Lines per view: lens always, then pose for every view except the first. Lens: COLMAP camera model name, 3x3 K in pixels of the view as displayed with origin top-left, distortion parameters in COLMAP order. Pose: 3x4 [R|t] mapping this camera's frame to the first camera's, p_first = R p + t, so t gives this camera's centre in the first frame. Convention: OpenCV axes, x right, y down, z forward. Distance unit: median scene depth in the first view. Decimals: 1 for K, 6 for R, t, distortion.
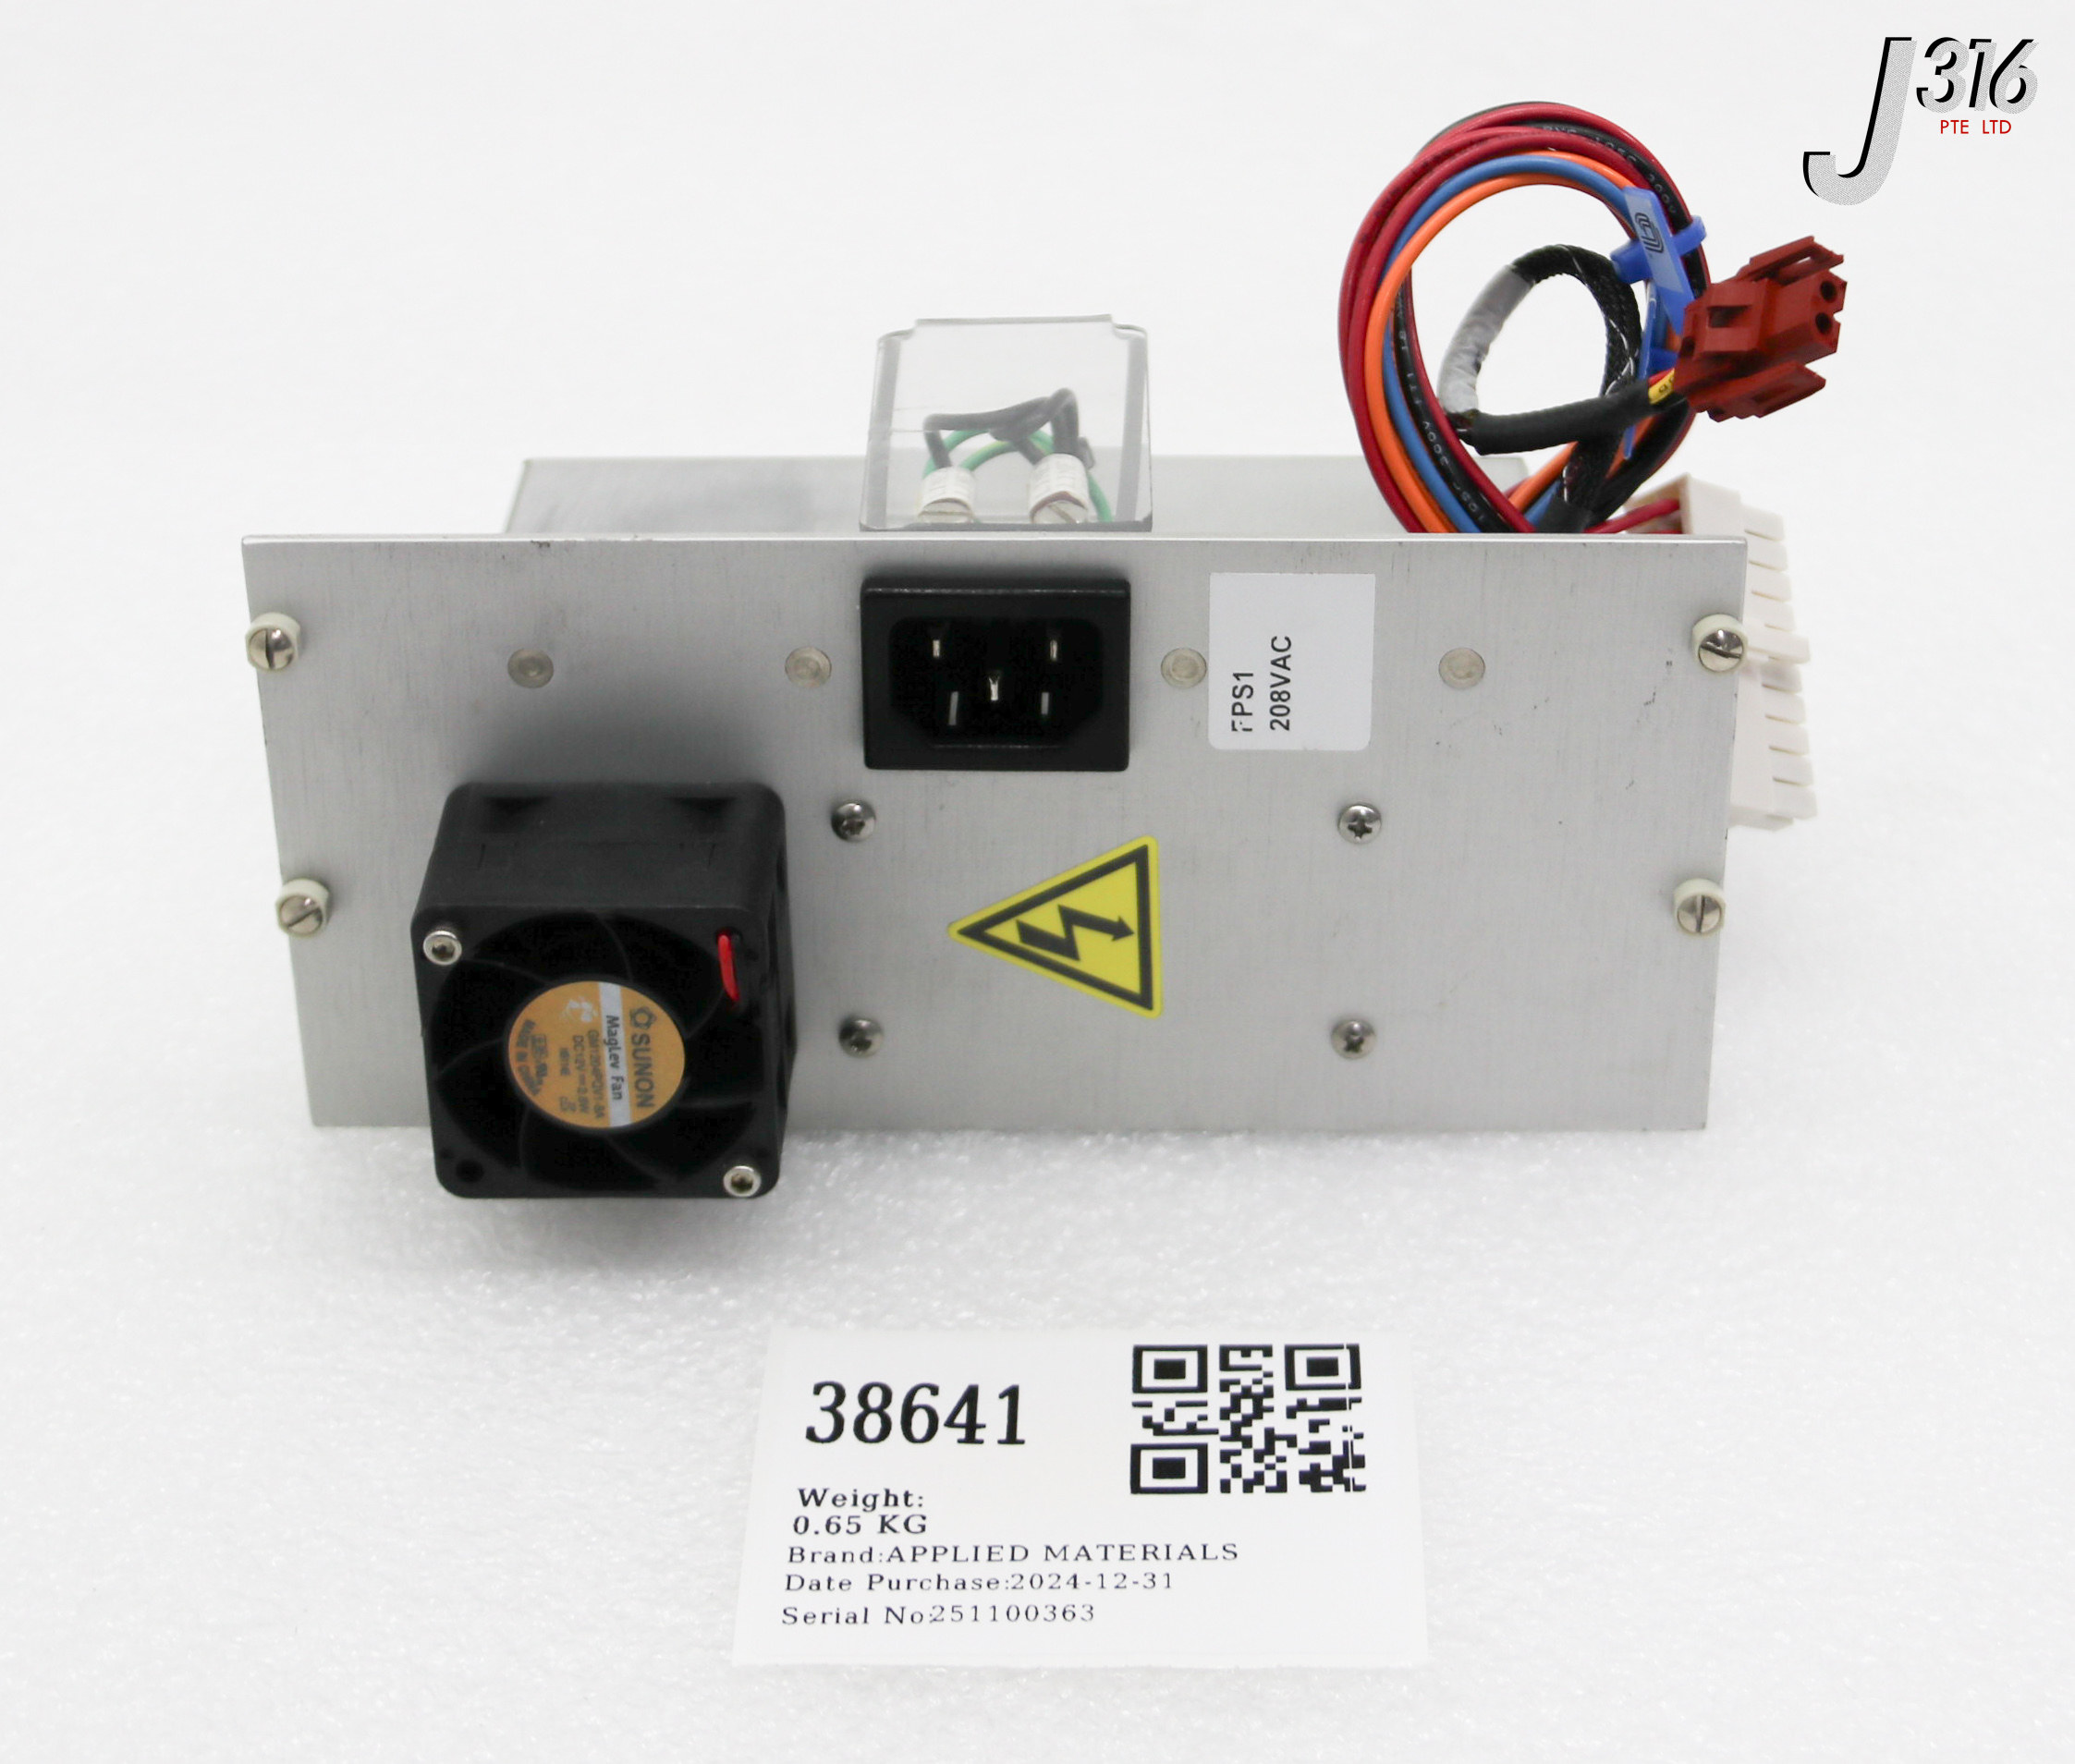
lens RADIAL K [[2756.2, 0, 1041.5], [0, 2756.2, 881.4], [0, 0, 1]] dist [-0.004457, 0.000000]
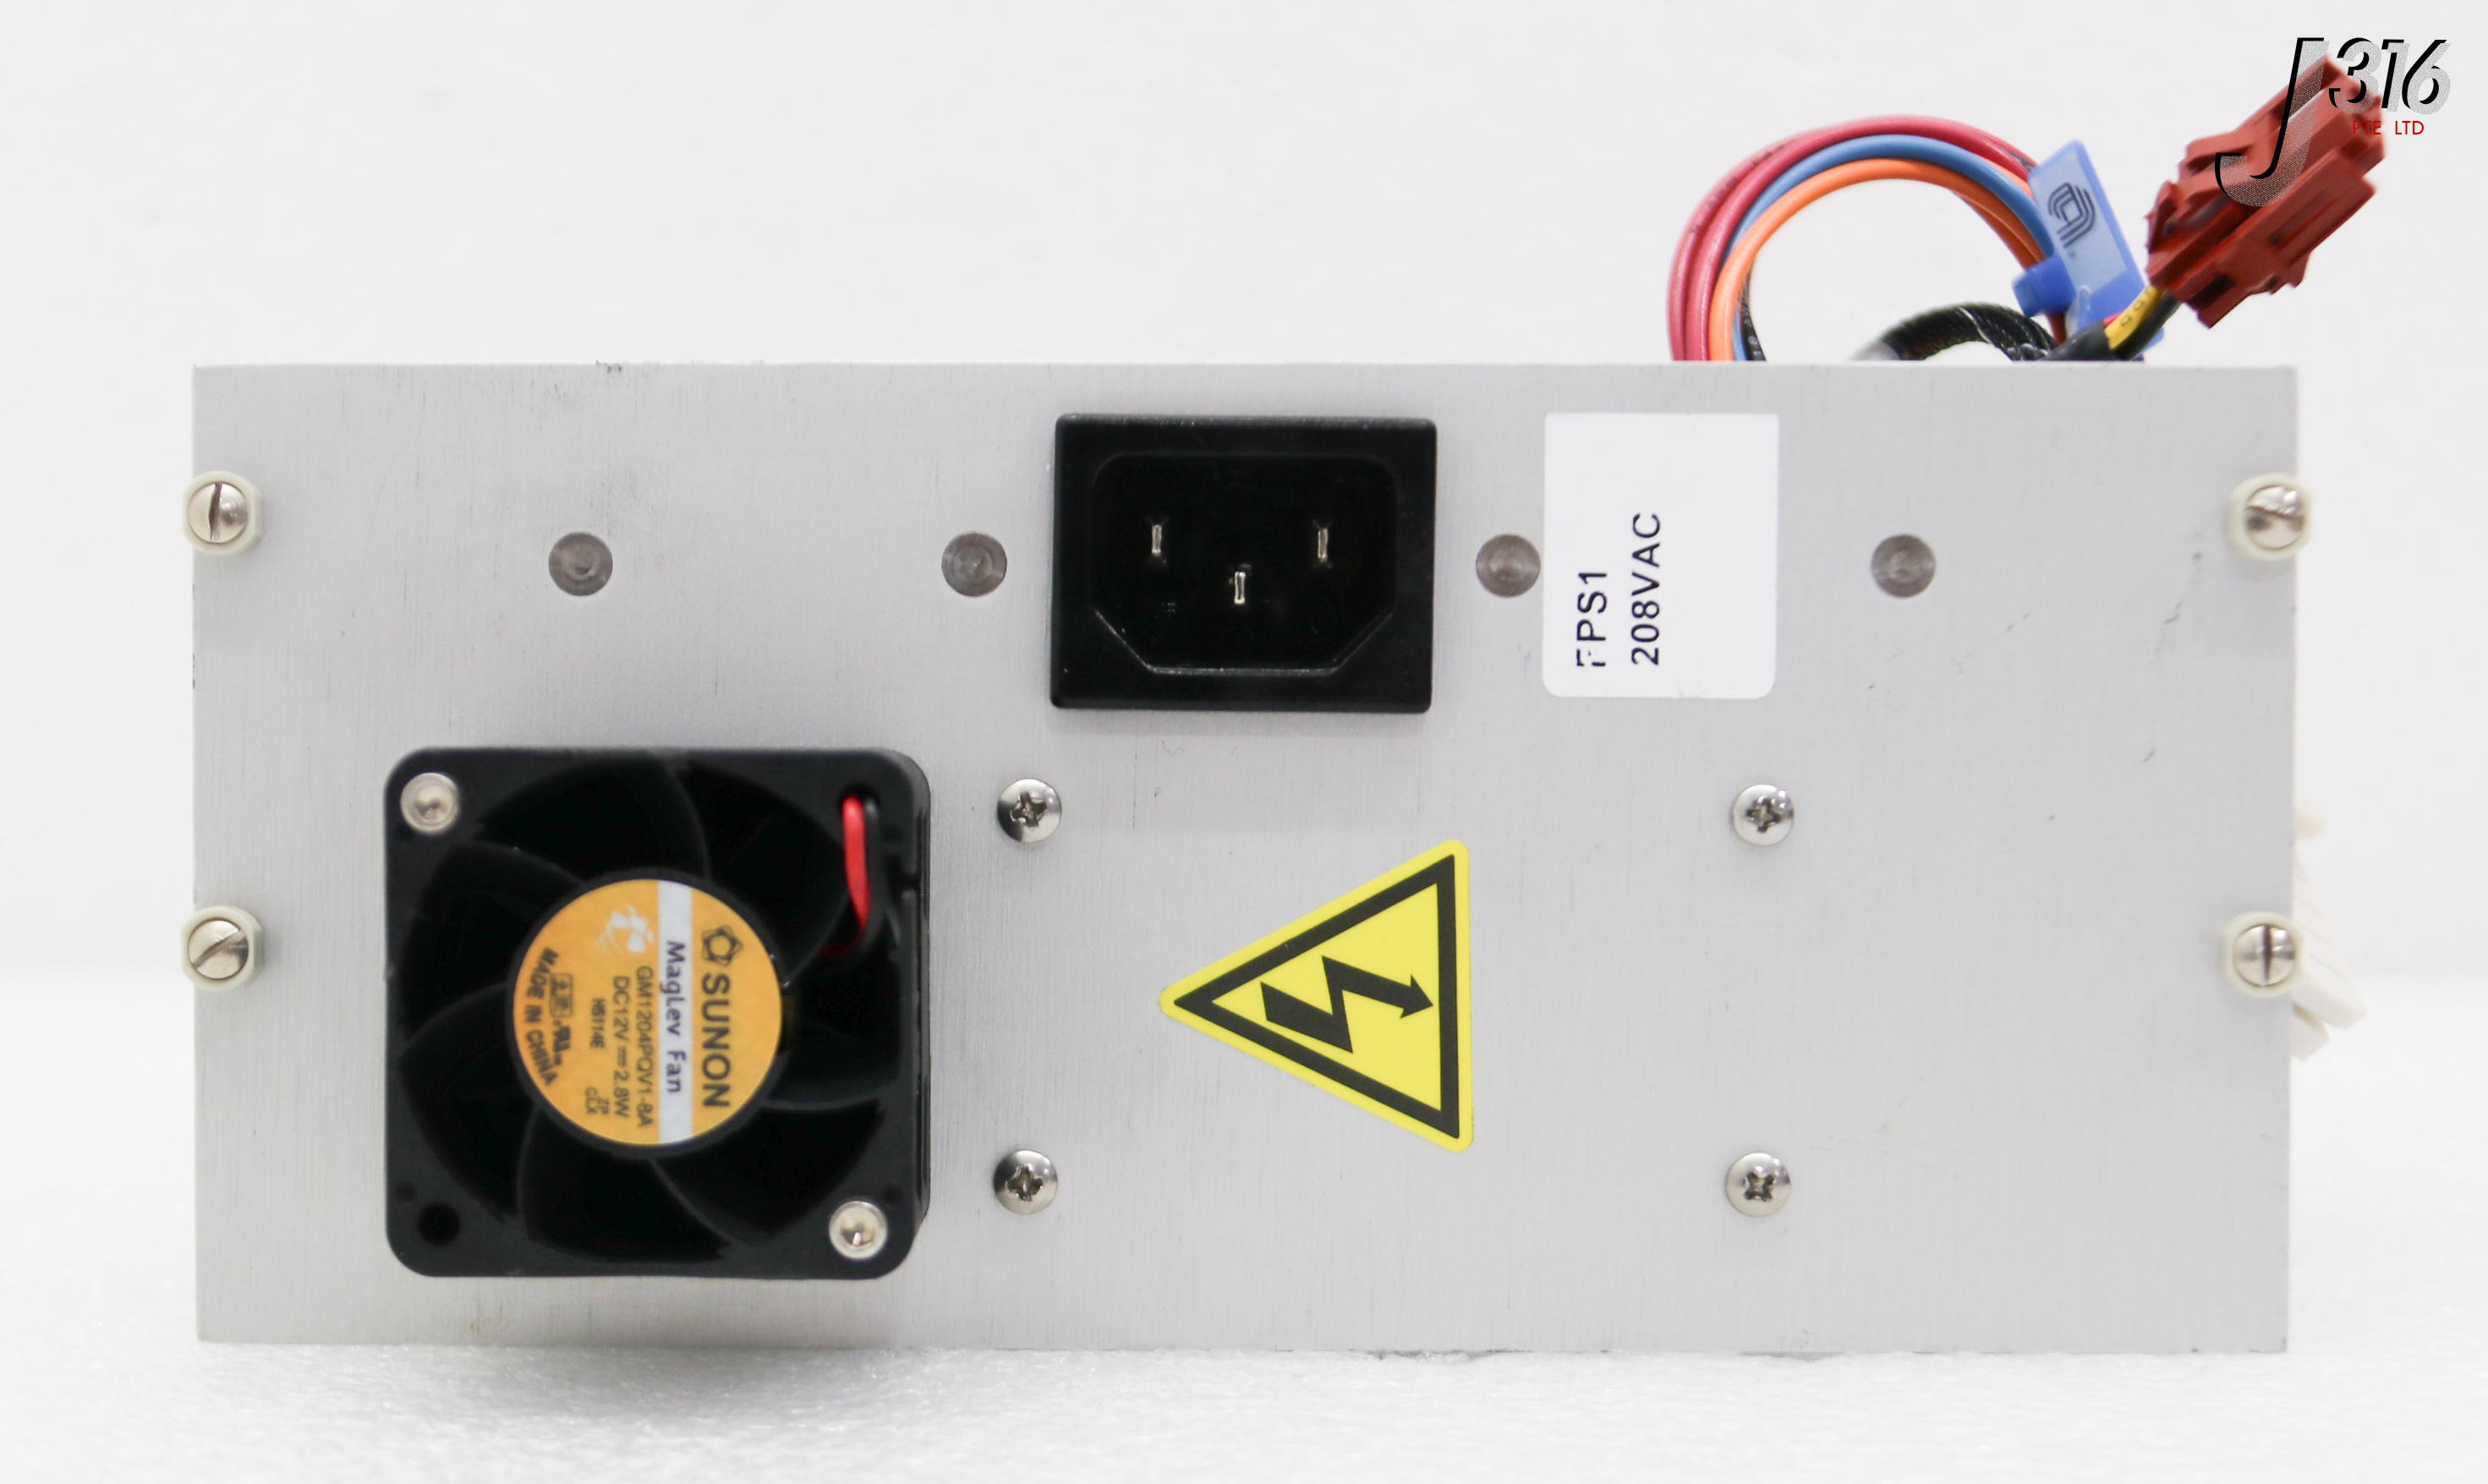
lens RADIAL K [[3337.4, 0, 1130.6], [0, 3337.4, 705.0], [0, 0, 1]] dist [-0.026256, 0.000000]
pose [[0.999946, 0.008999, -0.005255, -0.040106], [-0.010278, 0.934977, -0.354558, 0.260194], [0.001723, 0.354593, 0.935019, 0.216436]]
